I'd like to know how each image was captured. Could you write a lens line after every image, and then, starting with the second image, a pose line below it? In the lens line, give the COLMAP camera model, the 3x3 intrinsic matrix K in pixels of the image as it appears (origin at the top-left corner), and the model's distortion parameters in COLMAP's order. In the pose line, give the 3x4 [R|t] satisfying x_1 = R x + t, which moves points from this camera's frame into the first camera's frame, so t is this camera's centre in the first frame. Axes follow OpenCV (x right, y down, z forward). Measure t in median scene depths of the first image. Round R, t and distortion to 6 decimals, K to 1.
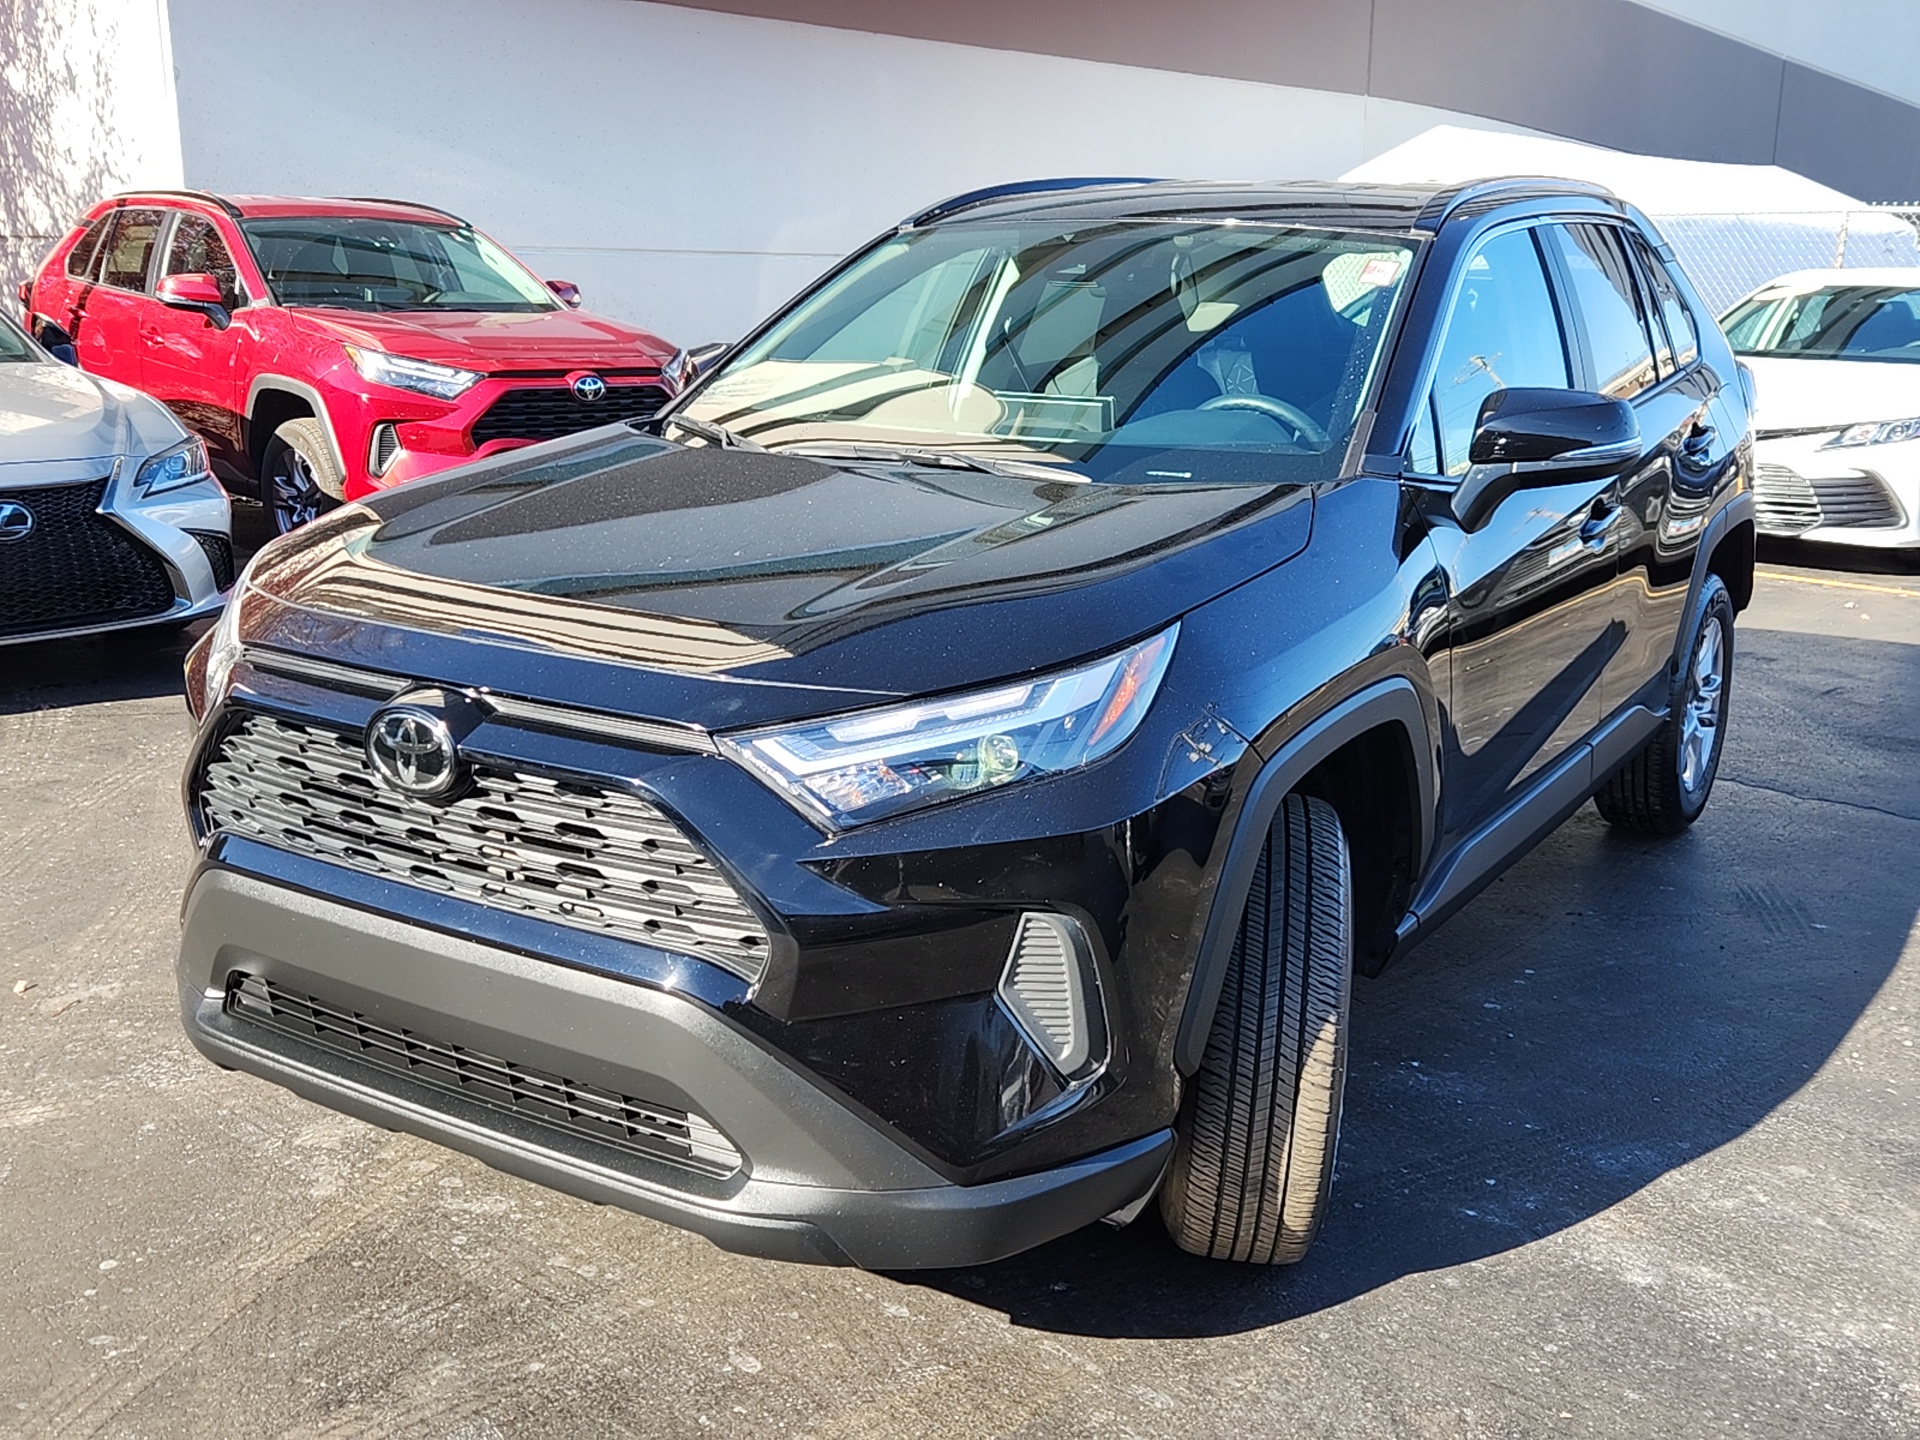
lens RADIAL K [[1897.7, 0, 964.5], [0, 1897.7, 739.7], [0, 0, 1]] dist [0.063398, -0.023303]
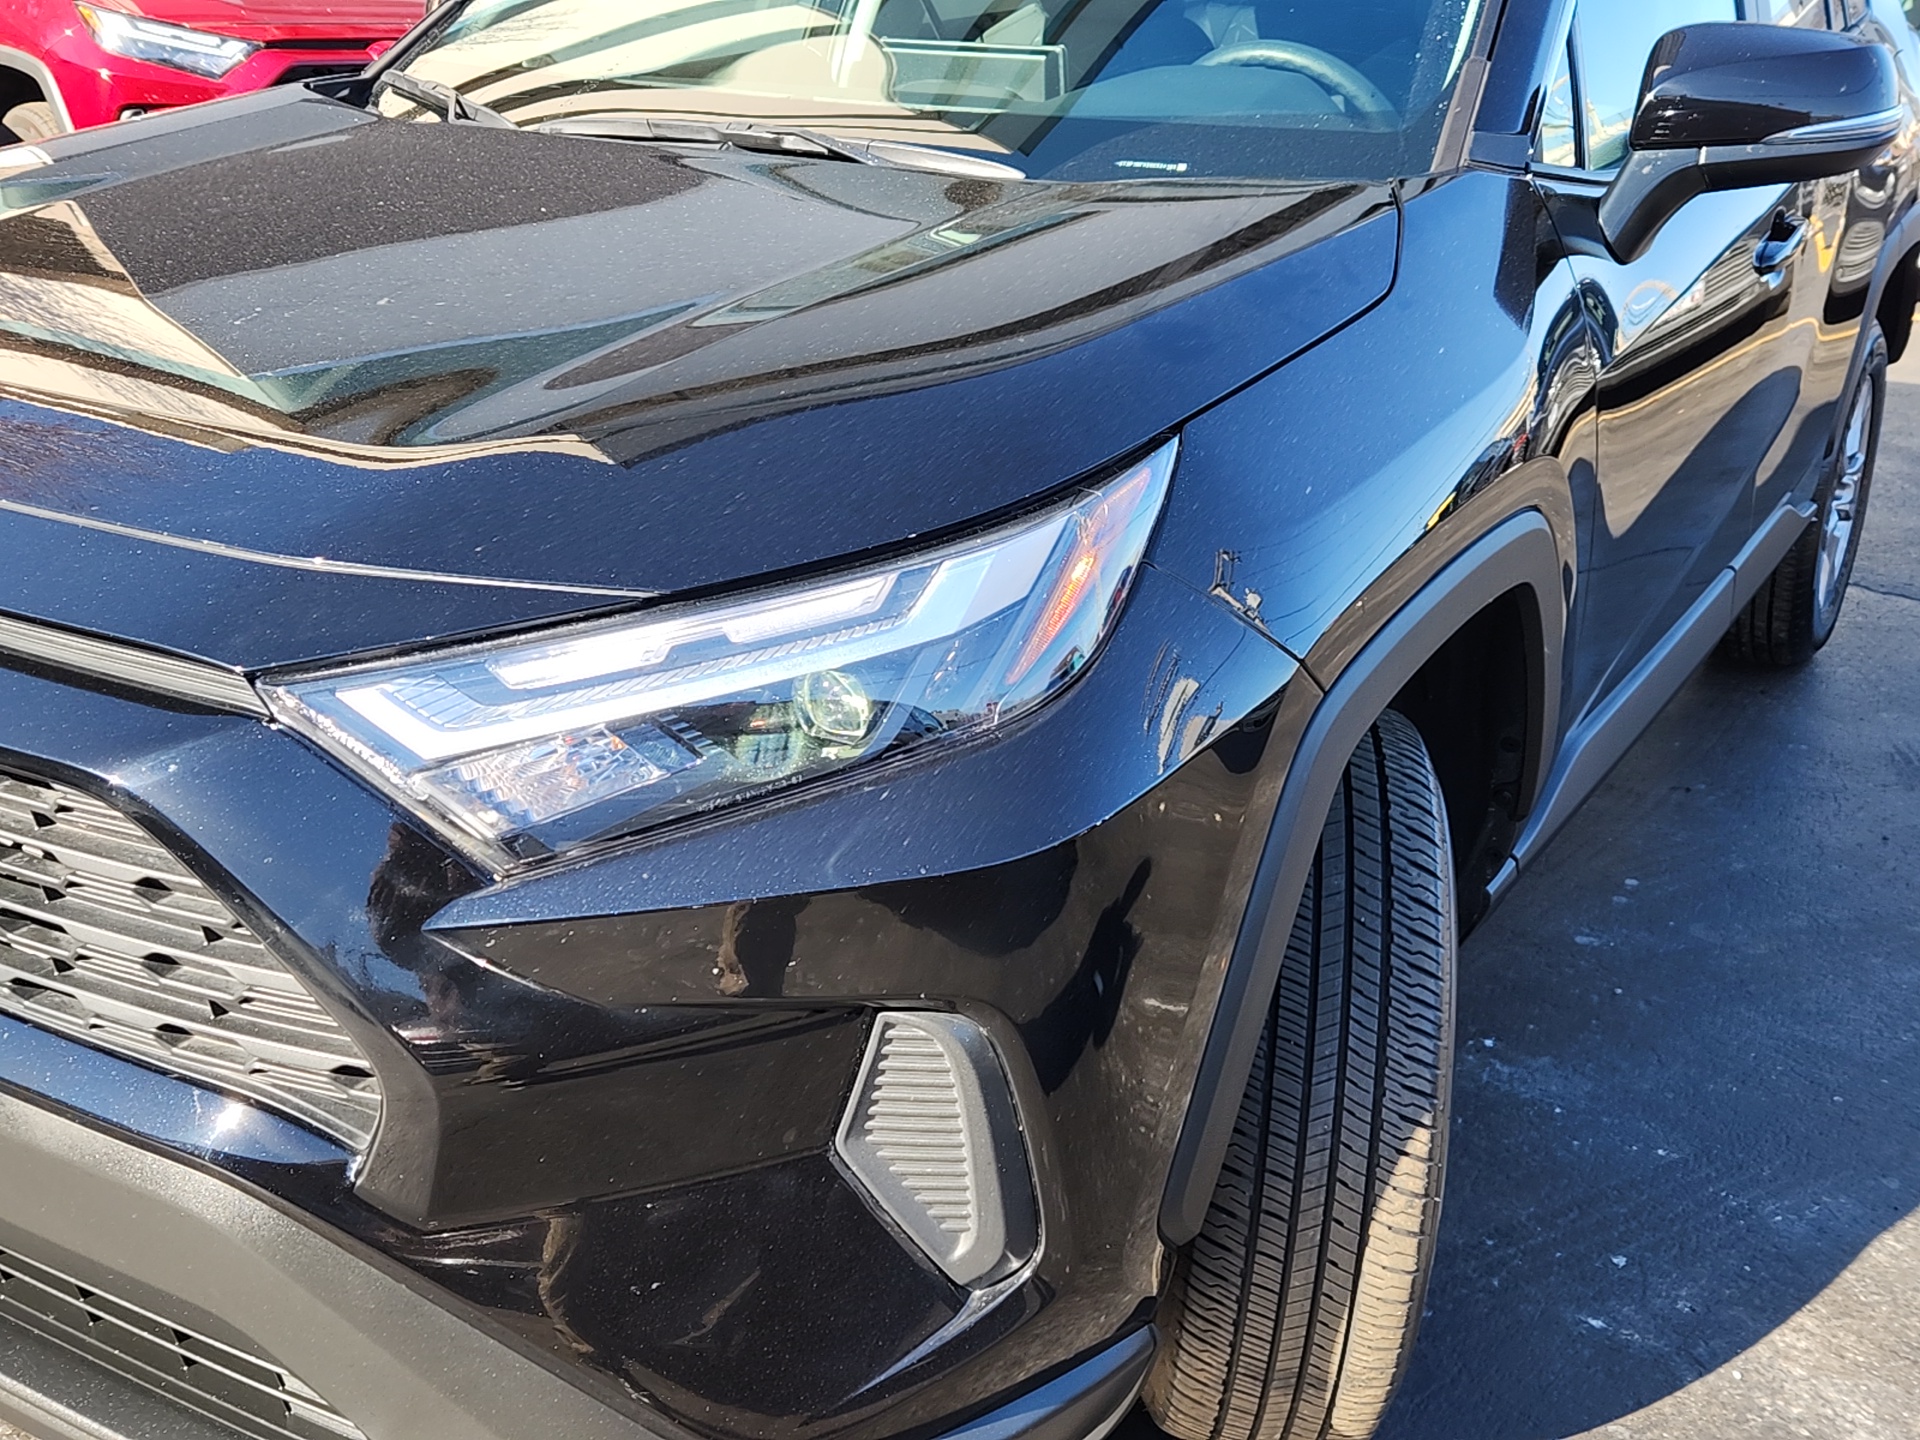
lens RADIAL K [[1897.7, 0, 964.5], [0, 1897.7, 739.7], [0, 0, 1]] dist [0.063398, -0.023303]
pose [[0.999717, -0.004111, 0.023433, 0.037704], [0.000803, 0.990228, 0.139454, -0.050166], [-0.023778, -0.139396, 0.989951, 0.434267]]
